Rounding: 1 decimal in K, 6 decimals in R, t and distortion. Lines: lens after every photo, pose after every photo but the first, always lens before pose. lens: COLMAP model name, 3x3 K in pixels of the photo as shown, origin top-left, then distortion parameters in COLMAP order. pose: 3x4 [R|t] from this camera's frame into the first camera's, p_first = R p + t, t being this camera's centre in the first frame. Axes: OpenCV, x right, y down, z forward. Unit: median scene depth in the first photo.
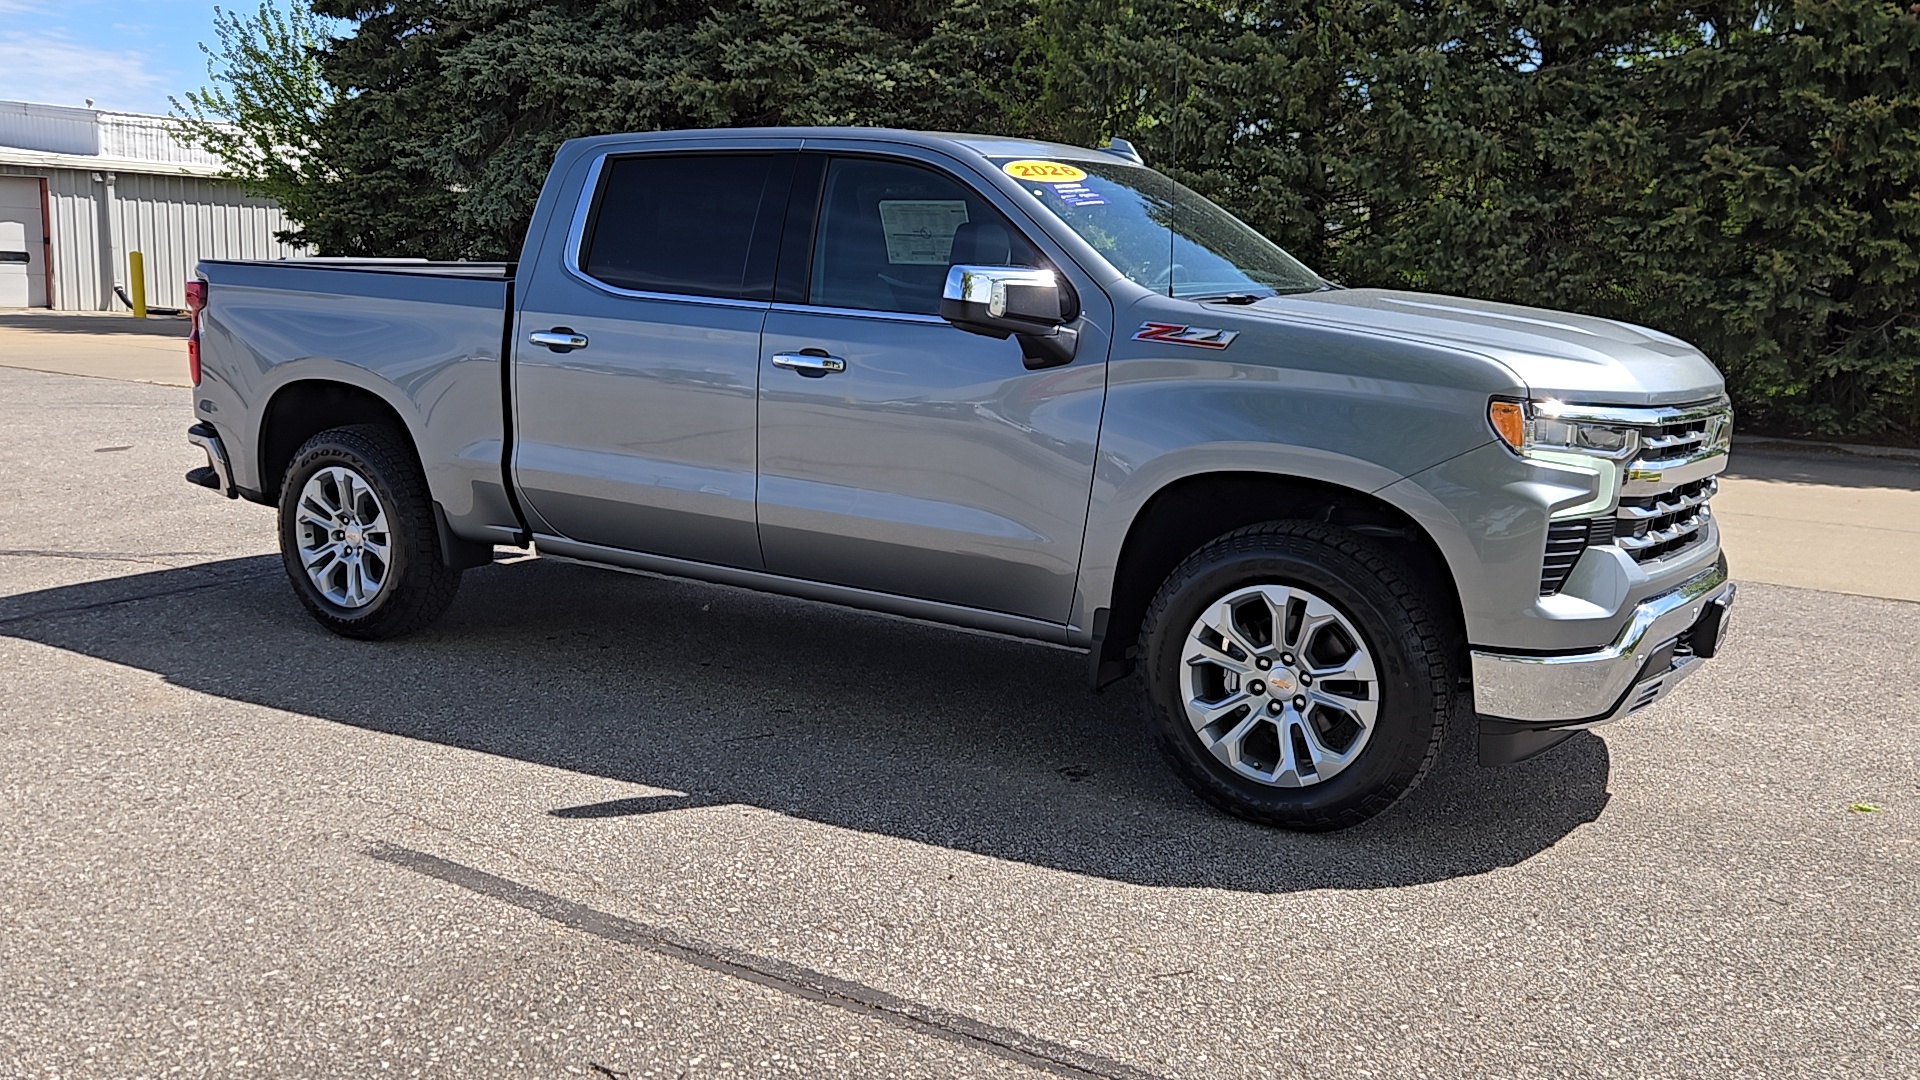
lens RADIAL K [[1609.0, 0, 960.2], [0, 1609.0, 549.0], [0, 0, 1]] dist [0.018975, -0.005283]
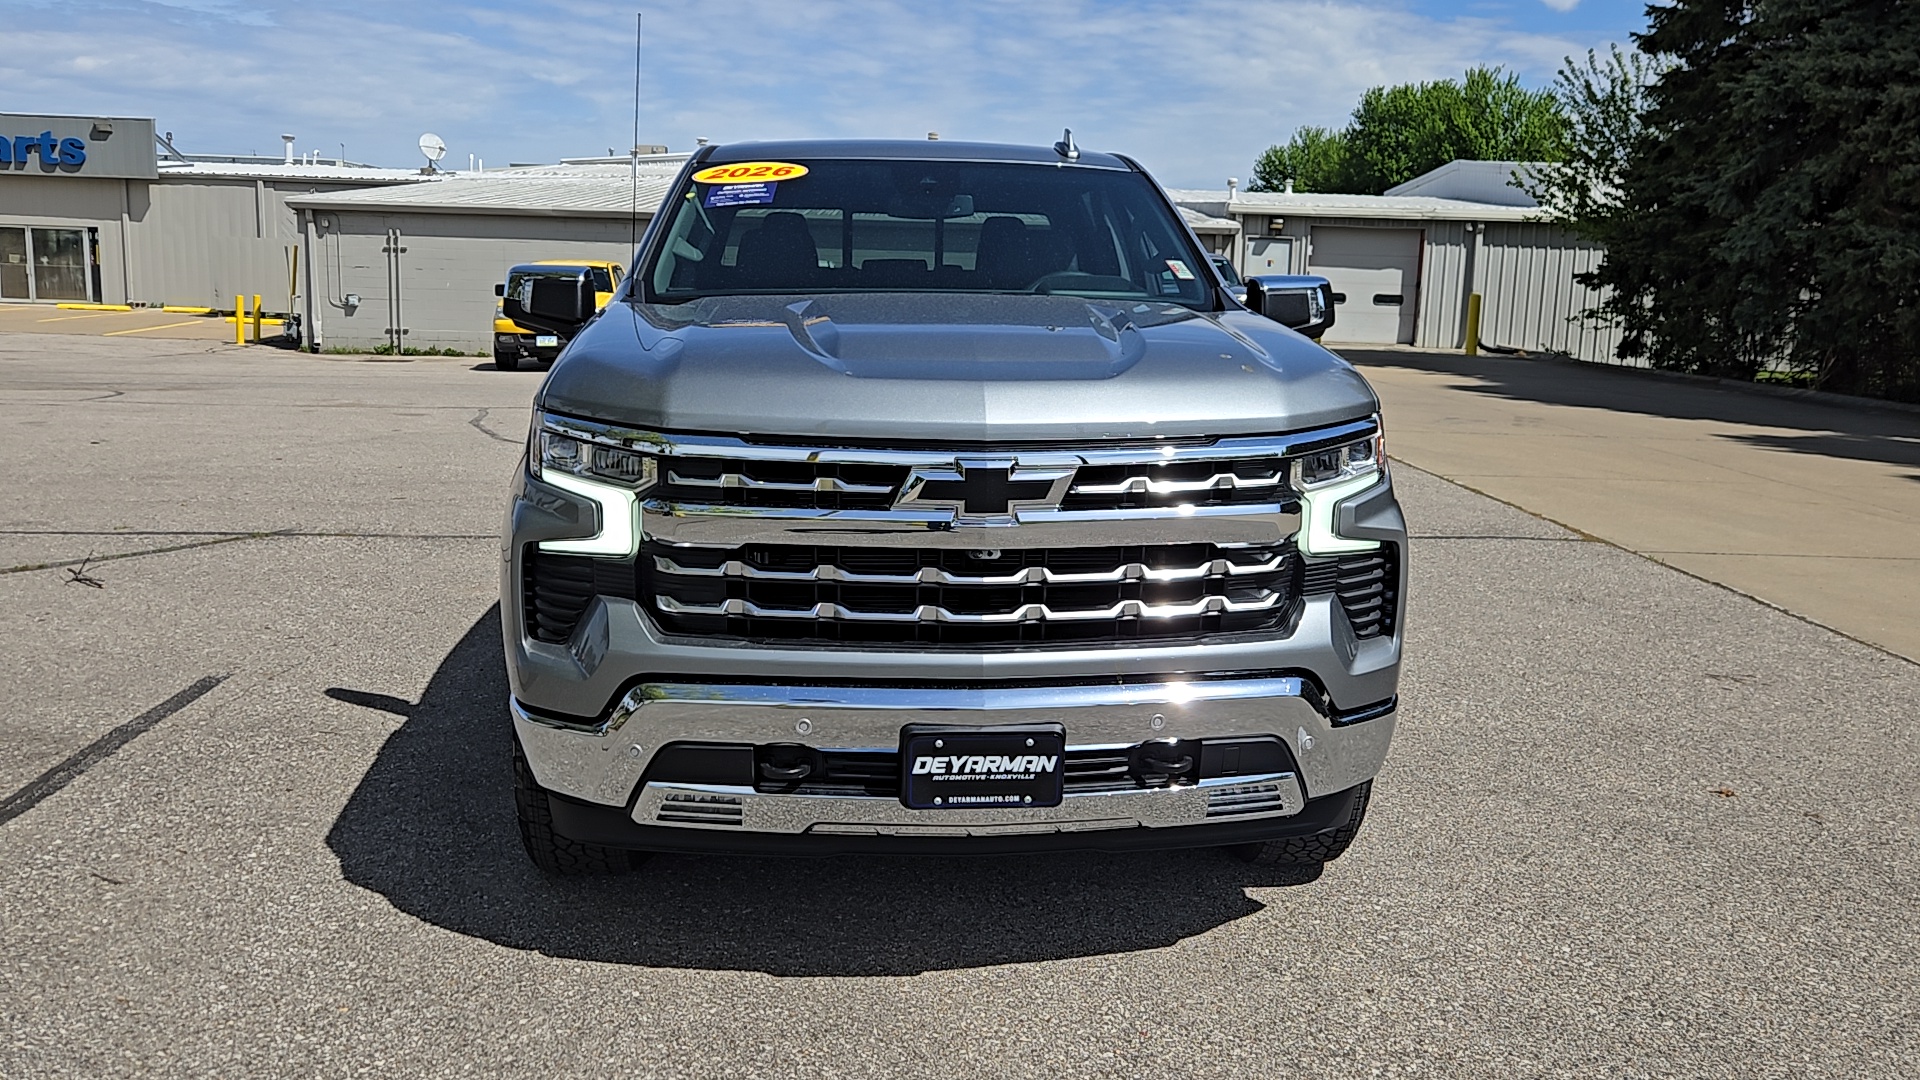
lens RADIAL K [[1609.0, 0, 957.0], [0, 1609.0, 548.6], [0, 0, 1]] dist [0.018975, -0.005283]
pose [[0.585282, 0.126315, -0.800930, 2.271204], [-0.150472, 0.987553, 0.045790, -0.178119], [0.796745, 0.093718, 0.597004, 1.298457]]
